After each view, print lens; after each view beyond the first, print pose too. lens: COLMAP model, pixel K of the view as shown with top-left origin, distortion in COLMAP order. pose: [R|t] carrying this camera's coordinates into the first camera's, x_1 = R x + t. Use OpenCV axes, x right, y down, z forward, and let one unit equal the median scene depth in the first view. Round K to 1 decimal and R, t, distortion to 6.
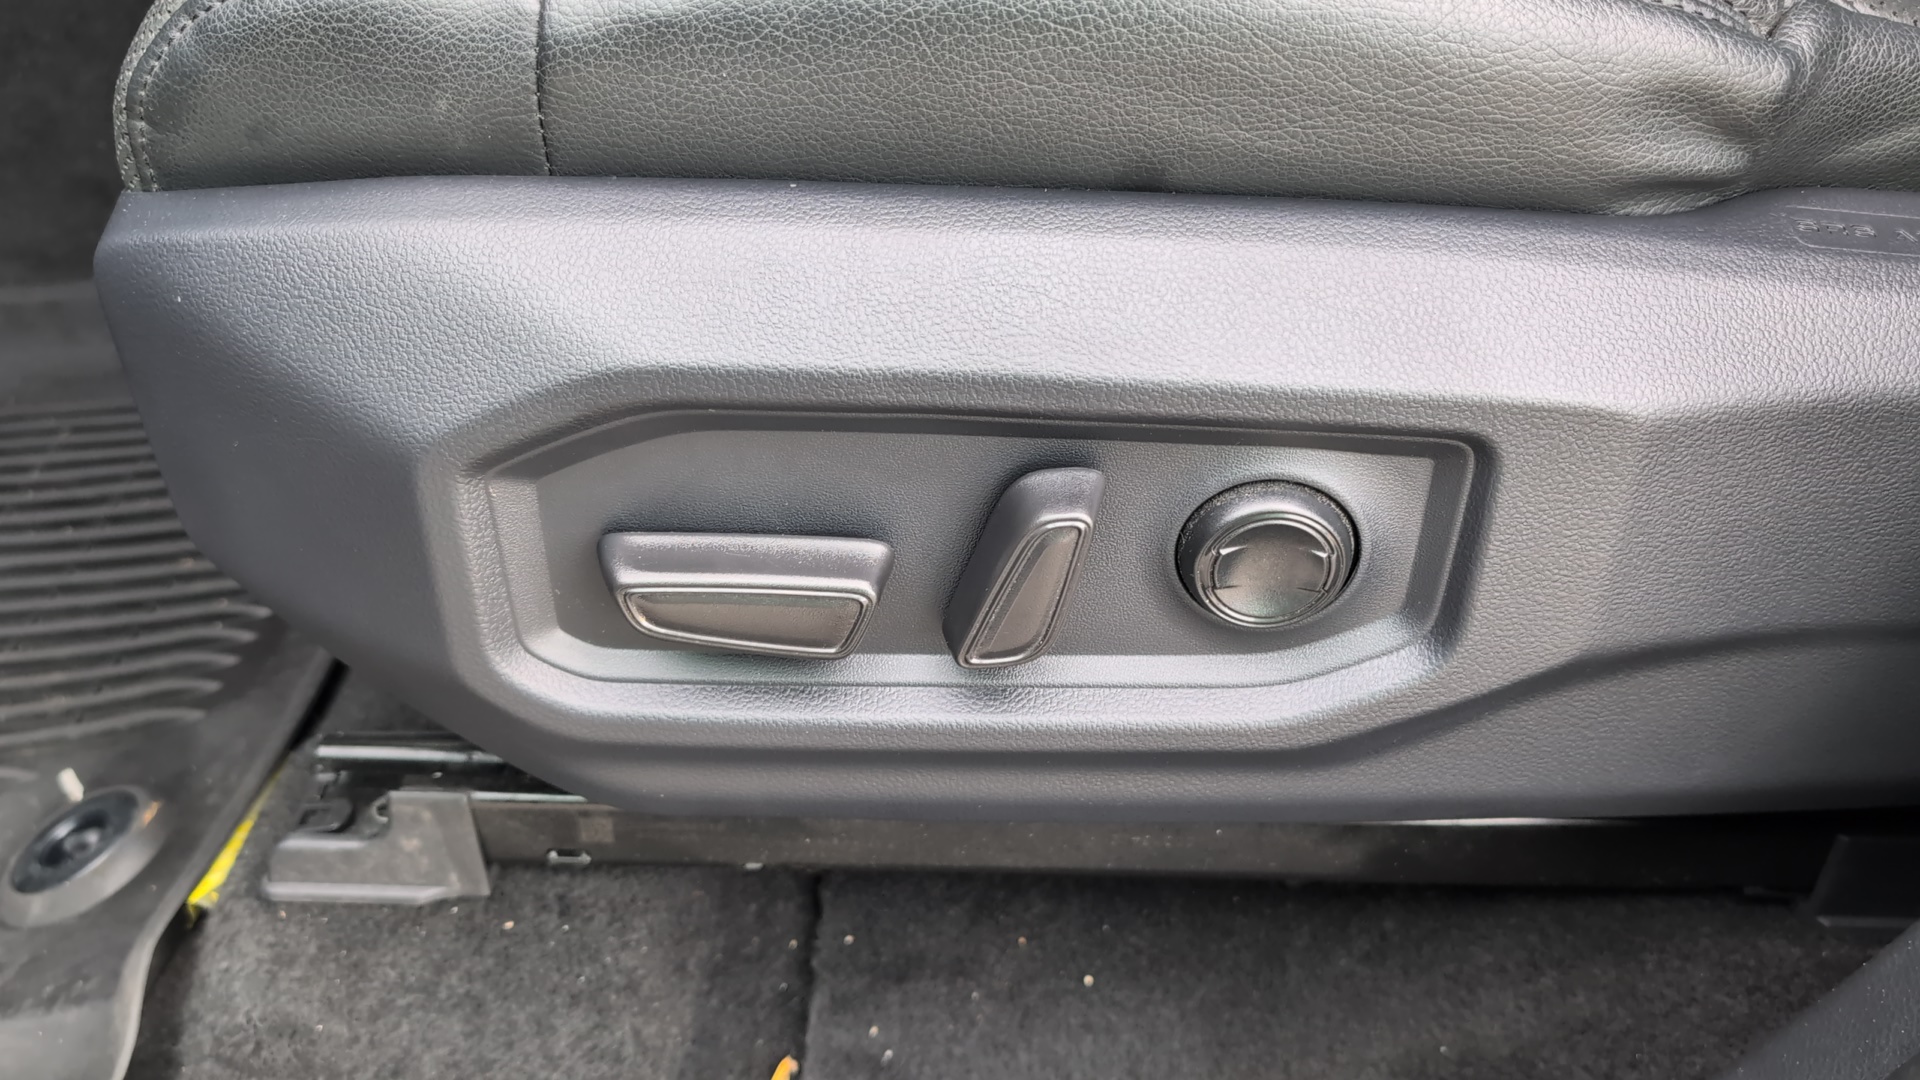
lens RADIAL K [[1648.1, 0, 963.2], [0, 1648.1, 538.6], [0, 0, 1]] dist [0.033179, -0.025589]
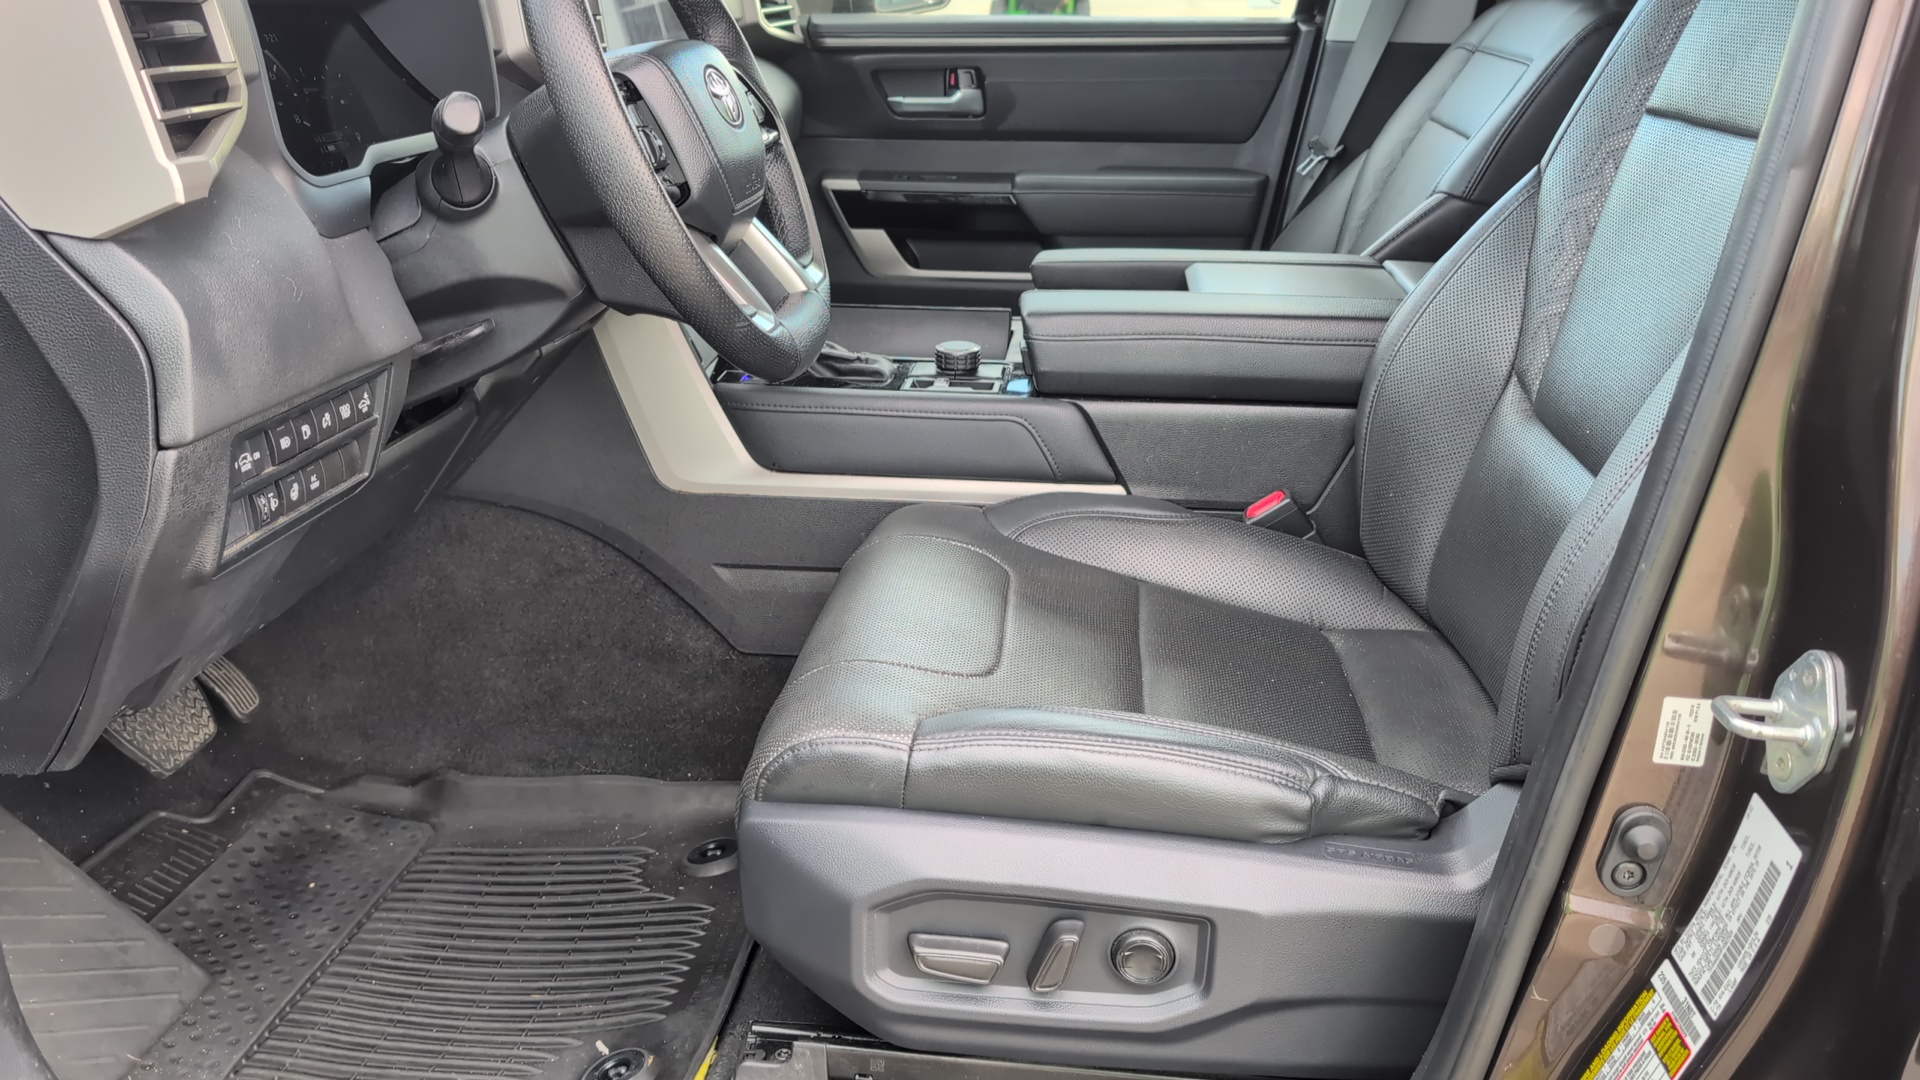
lens RADIAL K [[1648.1, 0, 972.0], [0, 1648.1, 532.9], [0, 0, 1]] dist [0.033179, -0.025589]
pose [[0.996437, 0.043084, -0.072509, 0.067090], [-0.060296, 0.965008, -0.255193, 0.049726], [0.058977, 0.258656, 0.964167, -1.914185]]
